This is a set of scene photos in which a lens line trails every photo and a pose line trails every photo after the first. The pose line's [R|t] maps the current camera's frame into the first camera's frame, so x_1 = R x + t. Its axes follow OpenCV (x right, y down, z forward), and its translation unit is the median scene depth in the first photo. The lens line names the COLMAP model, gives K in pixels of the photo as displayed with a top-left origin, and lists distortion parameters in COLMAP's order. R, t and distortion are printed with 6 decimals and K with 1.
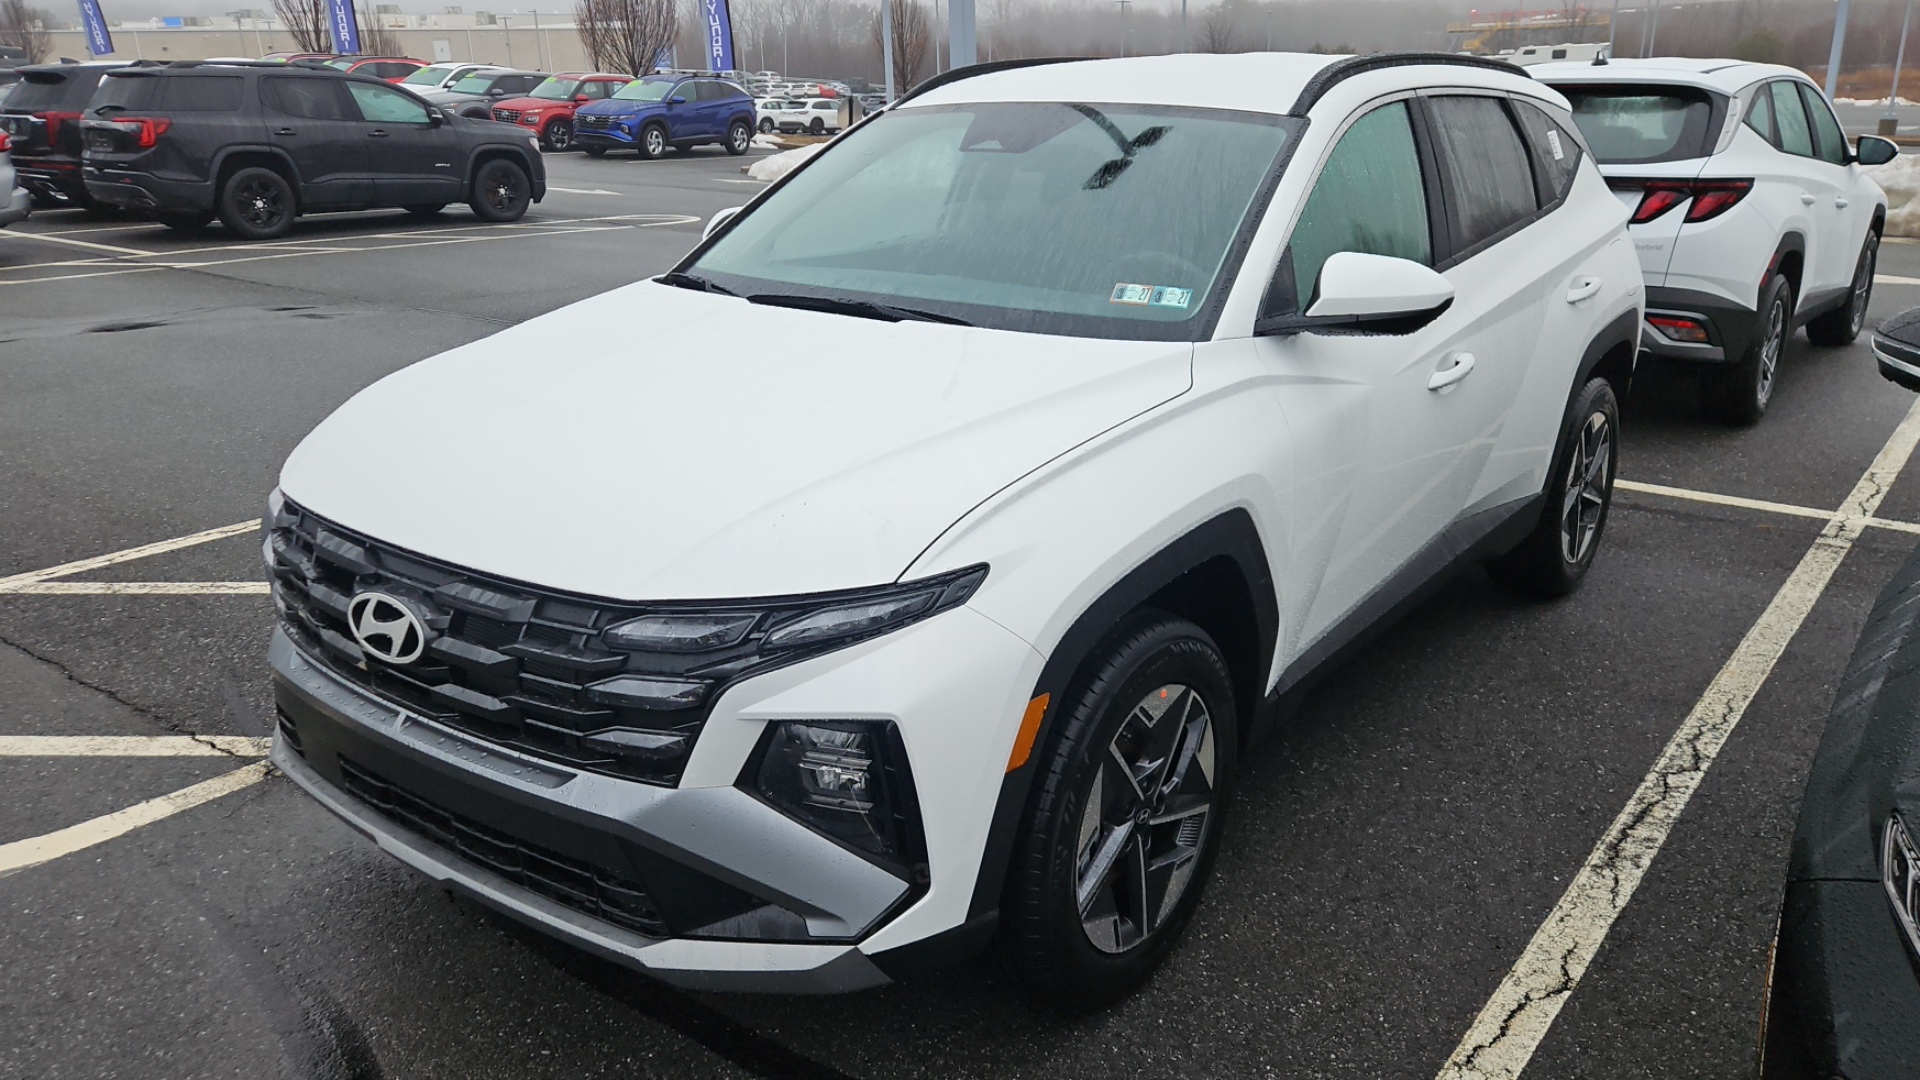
lens RADIAL K [[1413.1, 0, 951.8], [0, 1413.1, 540.5], [0, 0, 1]] dist [0.073836, -0.067649]
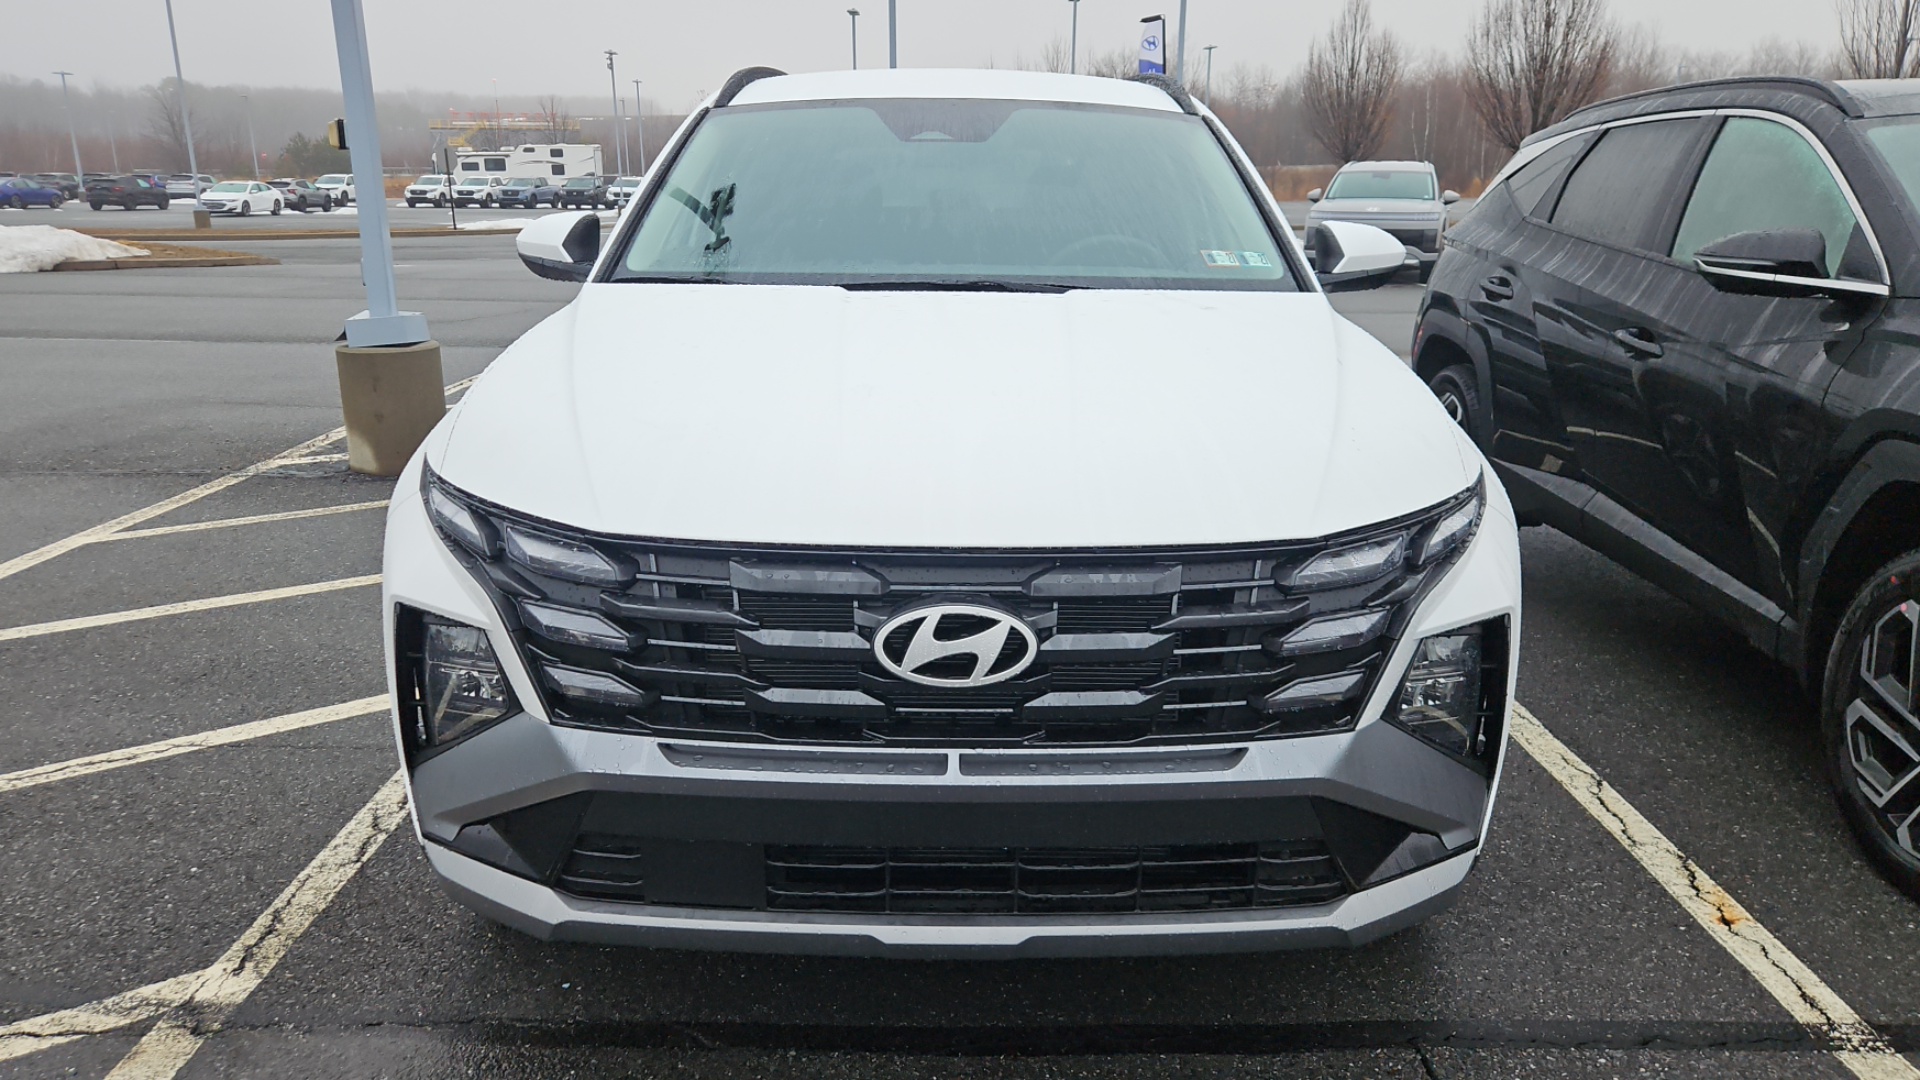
lens RADIAL K [[1413.1, 0, 951.8], [0, 1413.1, 540.5], [0, 0, 1]] dist [0.073836, -0.067649]
pose [[0.784824, -0.141792, 0.603280, -0.666821], [0.179671, 0.983723, -0.002529, 0.002152], [-0.593102, 0.110377, 0.797525, 0.266687]]
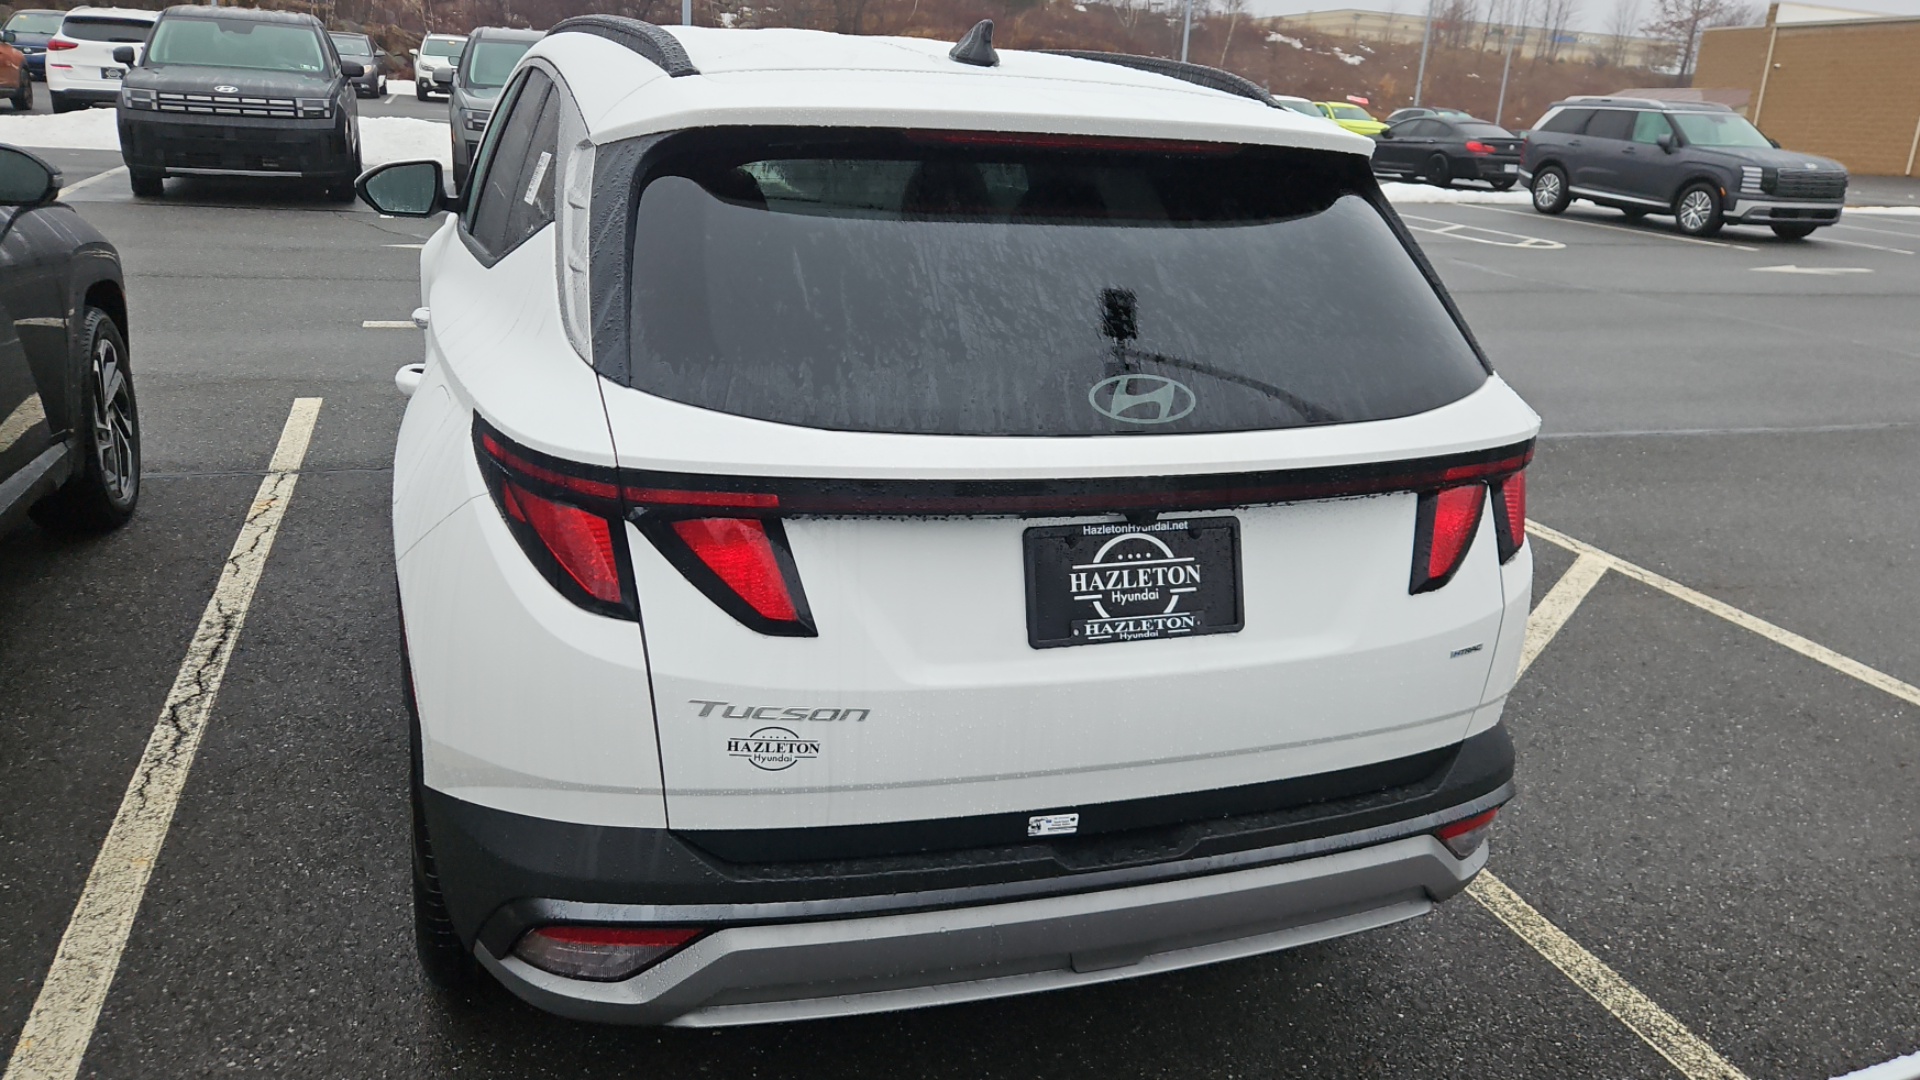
lens RADIAL K [[1413.1, 0, 951.8], [0, 1413.1, 540.5], [0, 0, 1]] dist [0.073836, -0.067649]
pose [[-0.554639, 0.222488, -0.801795, 1.151565], [-0.326623, 0.828037, 0.455710, -0.665705], [0.765306, 0.514640, -0.386592, 2.016914]]
